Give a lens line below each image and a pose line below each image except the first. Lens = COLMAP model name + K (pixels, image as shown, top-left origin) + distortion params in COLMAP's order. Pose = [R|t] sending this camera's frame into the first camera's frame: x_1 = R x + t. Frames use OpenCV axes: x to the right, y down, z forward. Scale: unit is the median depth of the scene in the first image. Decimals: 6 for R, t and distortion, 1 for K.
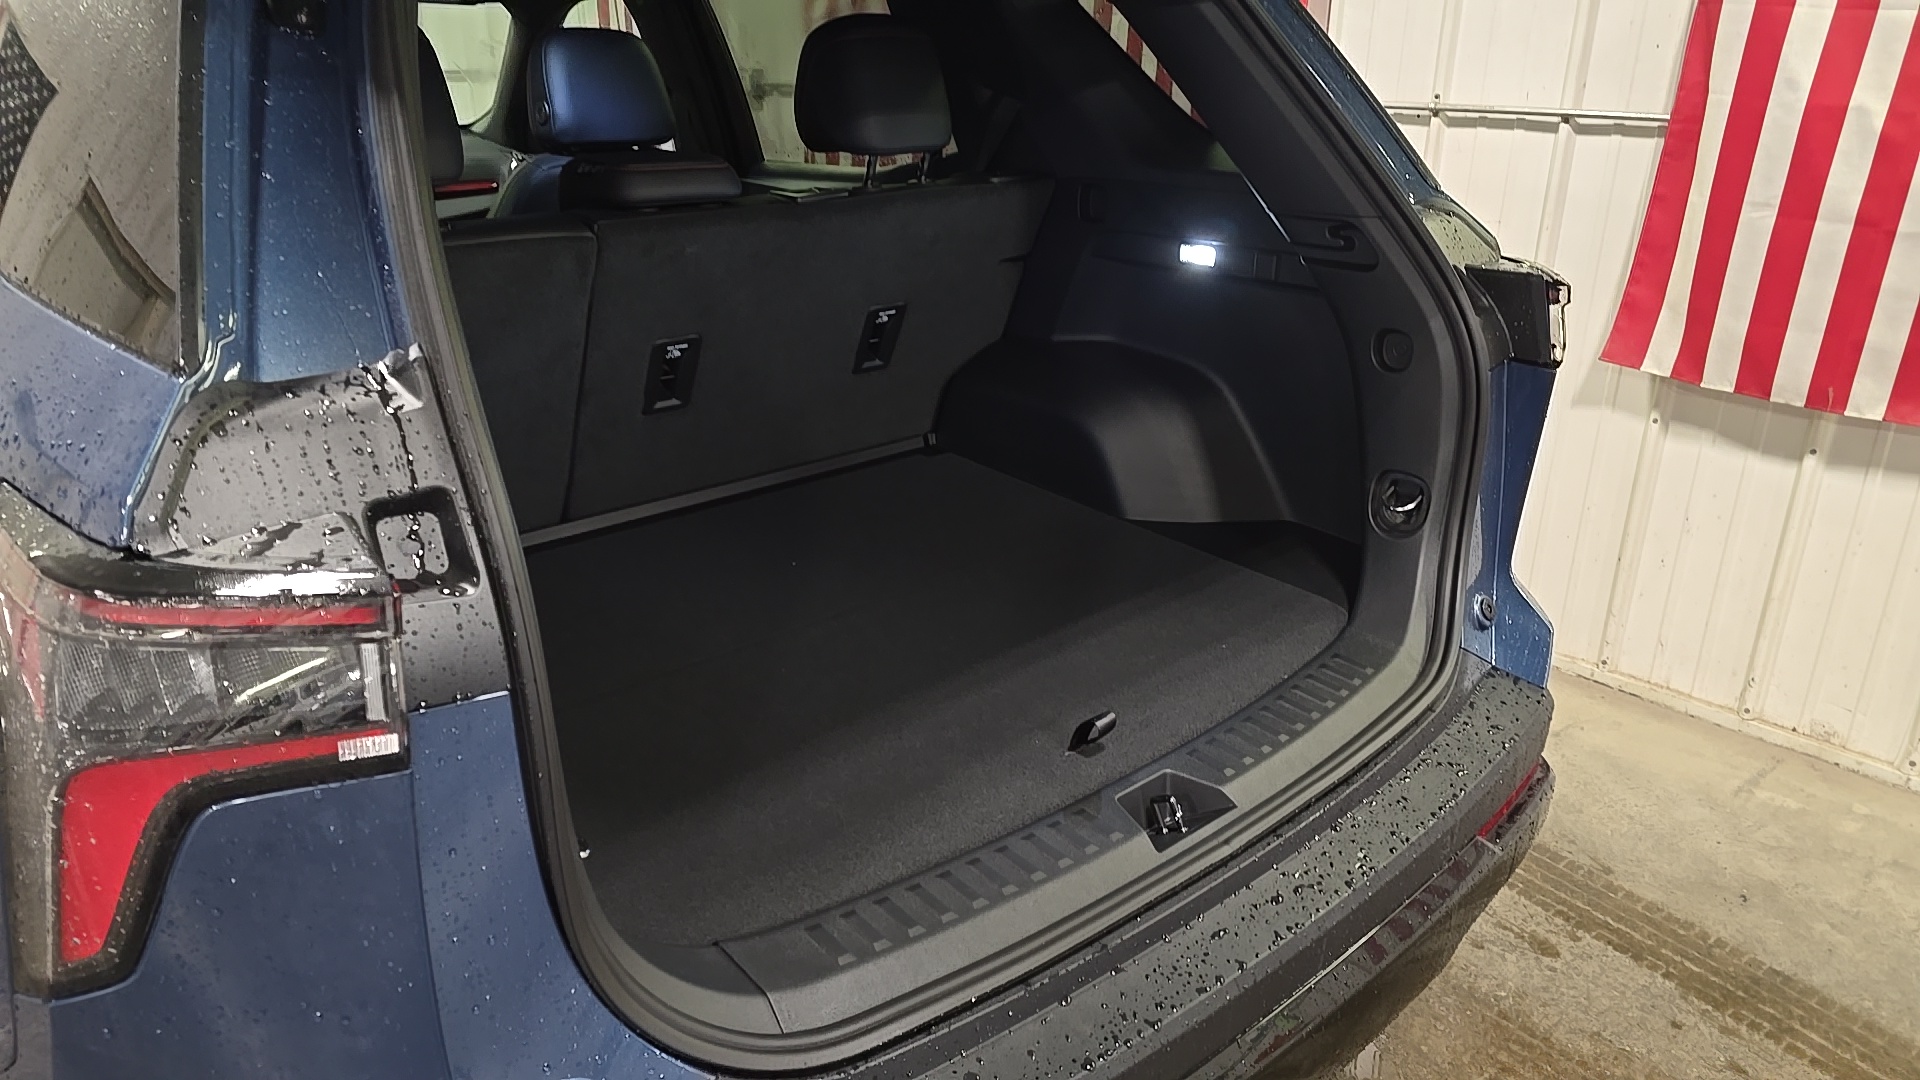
lens RADIAL K [[1295.0, 0, 988.7], [0, 1295.0, 531.3], [0, 0, 1]] dist [0.064854, -0.051907]
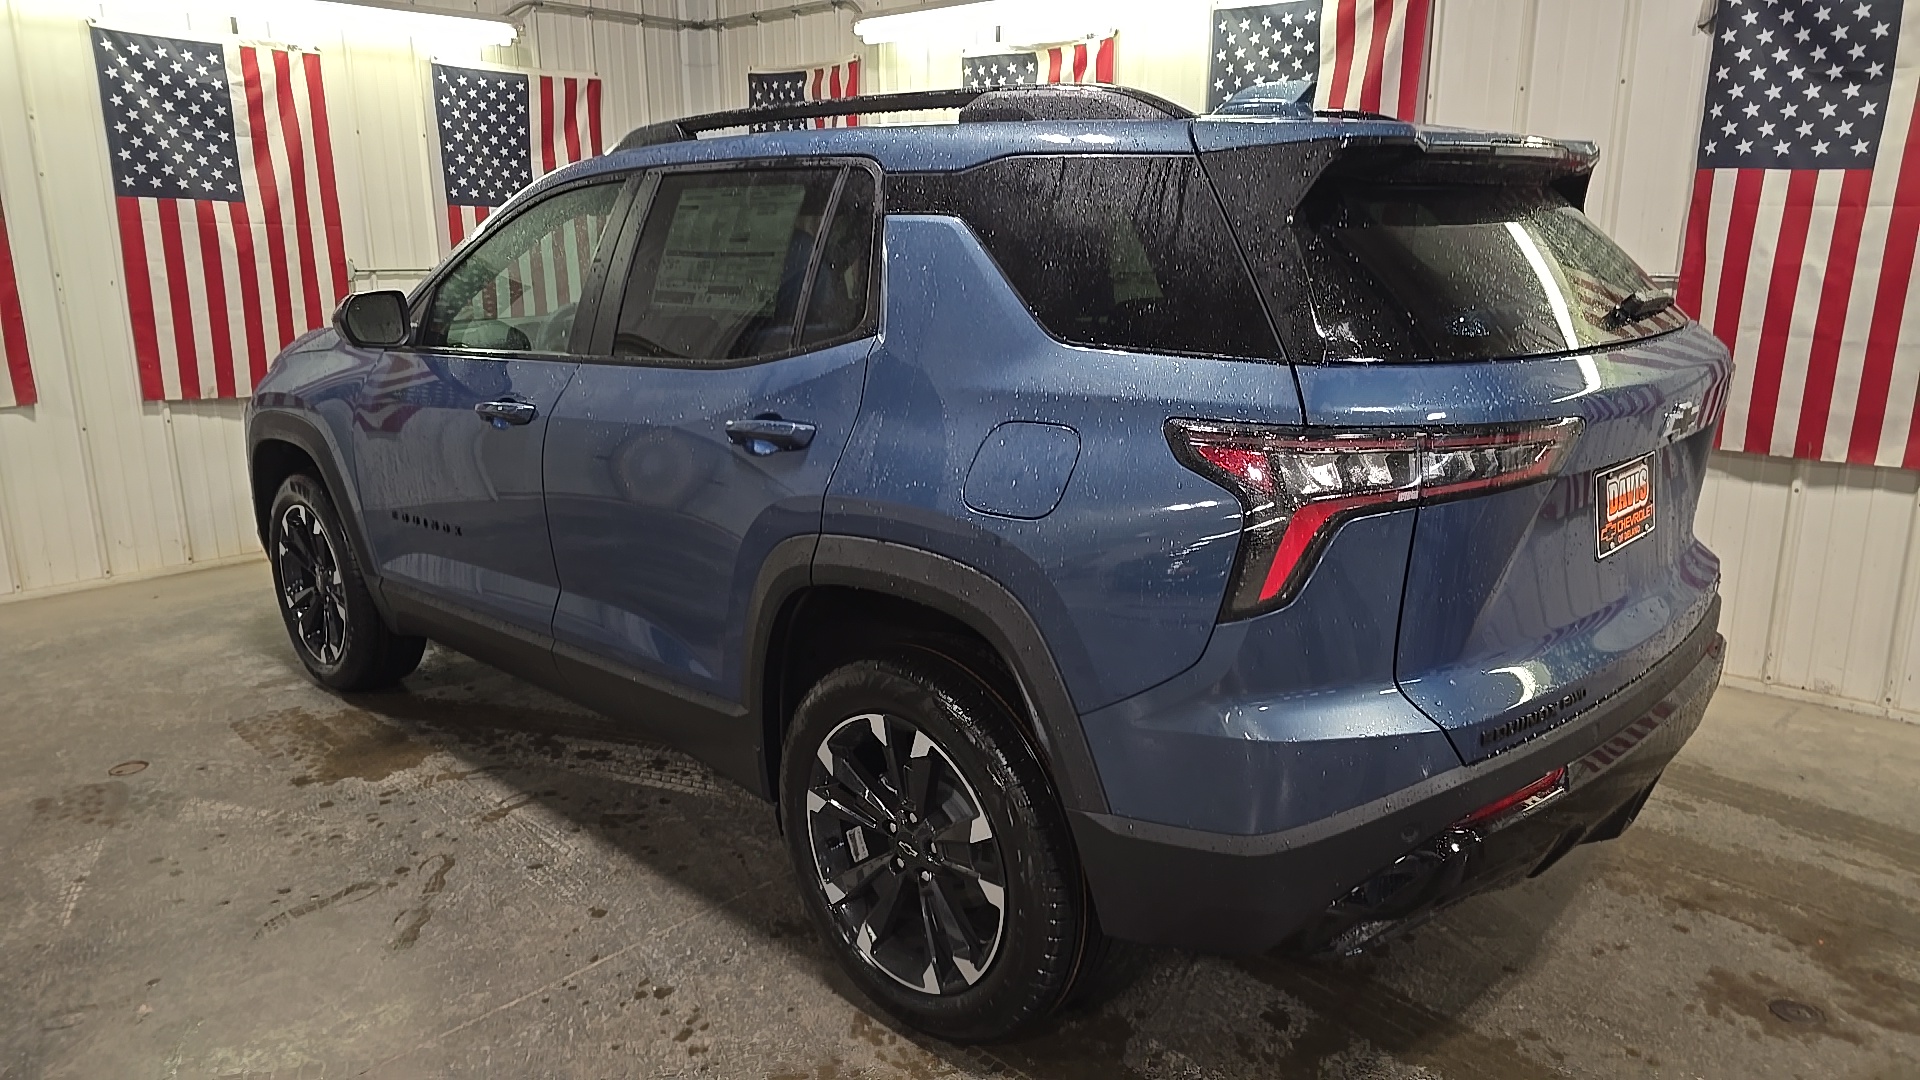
lens RADIAL K [[1295.0, 0, 970.1], [0, 1295.0, 534.1], [0, 0, 1]] dist [0.064854, -0.051907]
pose [[0.996975, -0.035639, 0.069064, -0.404484], [0.043971, 0.991413, -0.123151, 0.129421], [-0.064082, 0.125815, 0.989982, -0.399527]]
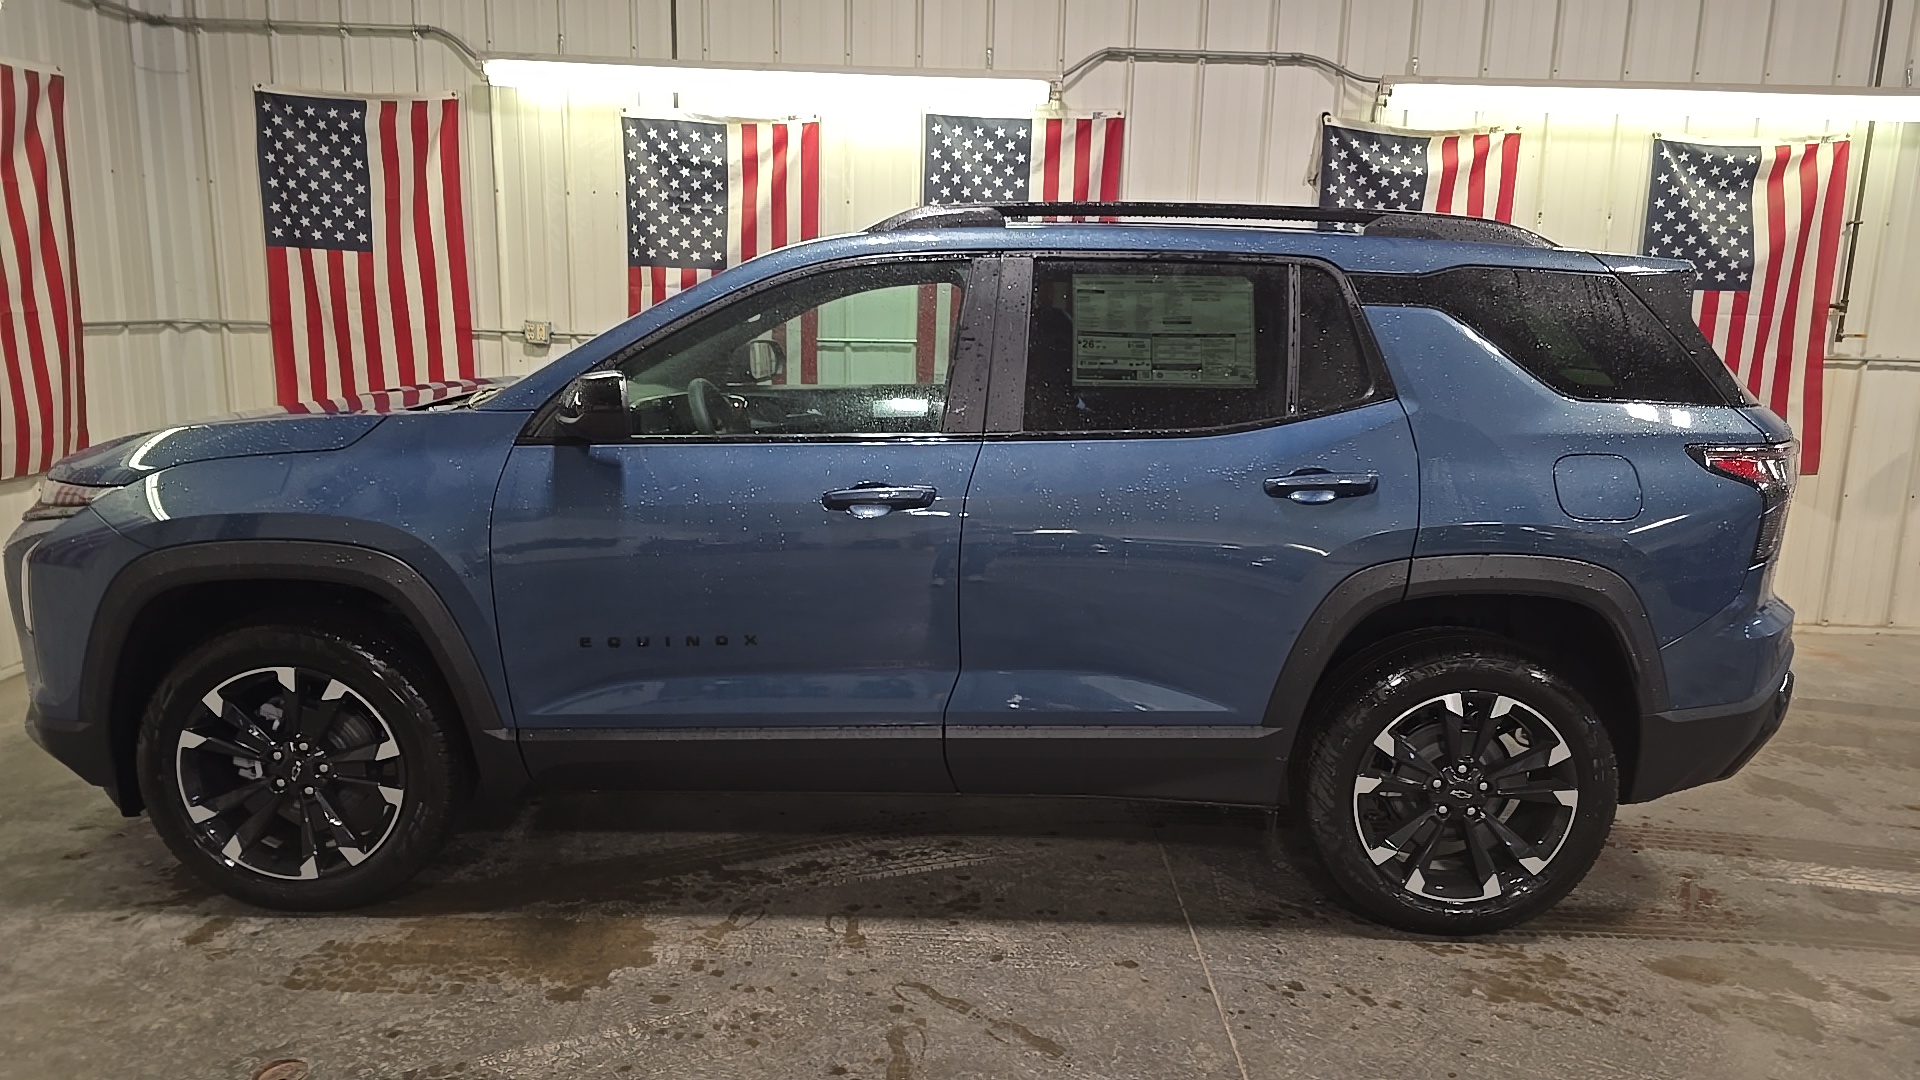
lens RADIAL K [[1295.0, 0, 970.1], [0, 1295.0, 531.1], [0, 0, 1]] dist [0.064854, -0.051907]
pose [[0.666559, -0.130552, 0.733931, -1.535901], [0.245021, 0.968212, -0.050304, -0.047358], [-0.704033, 0.213359, 0.677359, -0.002746]]
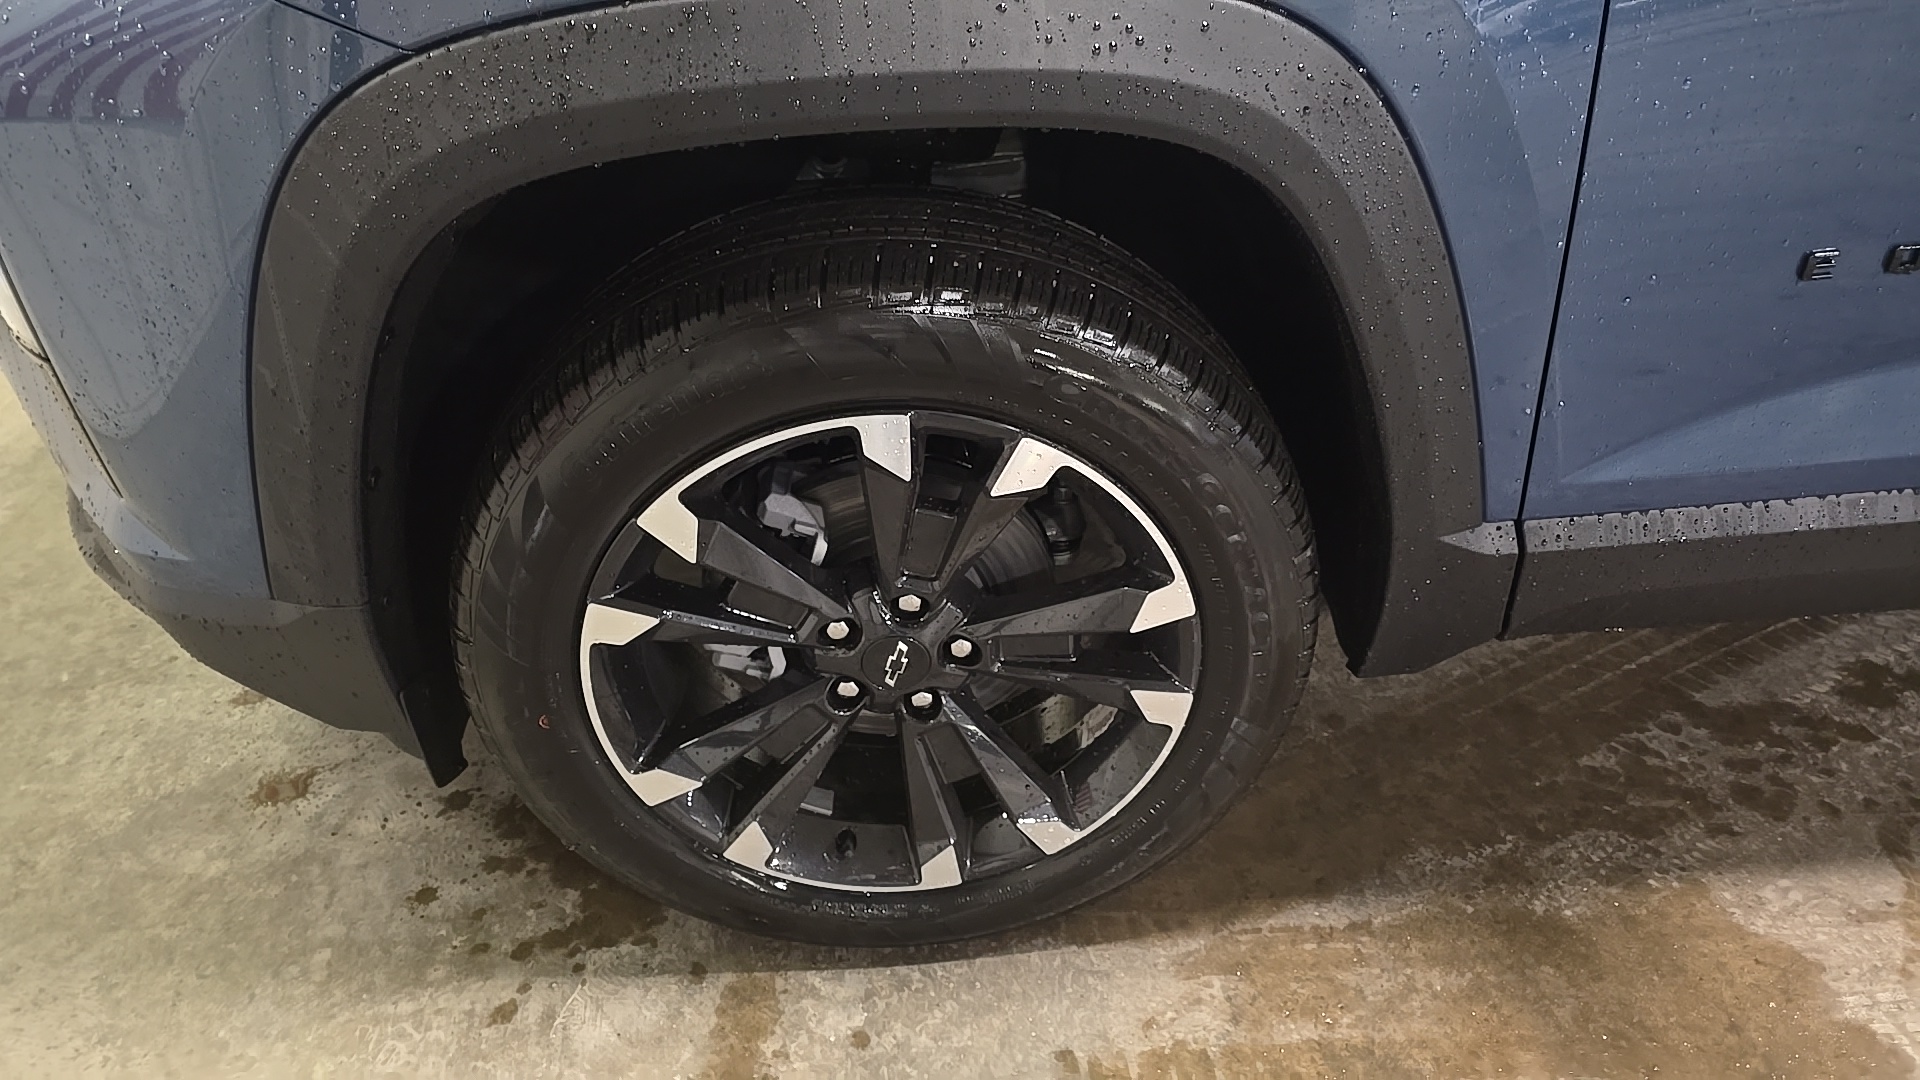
lens RADIAL K [[1295.0, 0, 966.9], [0, 1295.0, 529.7], [0, 0, 1]] dist [0.064854, -0.051907]
pose [[0.618214, -0.461004, 0.636621, -1.339433], [0.312695, 0.887336, 0.338904, -0.225049], [-0.721133, -0.010447, 0.692718, 0.956831]]
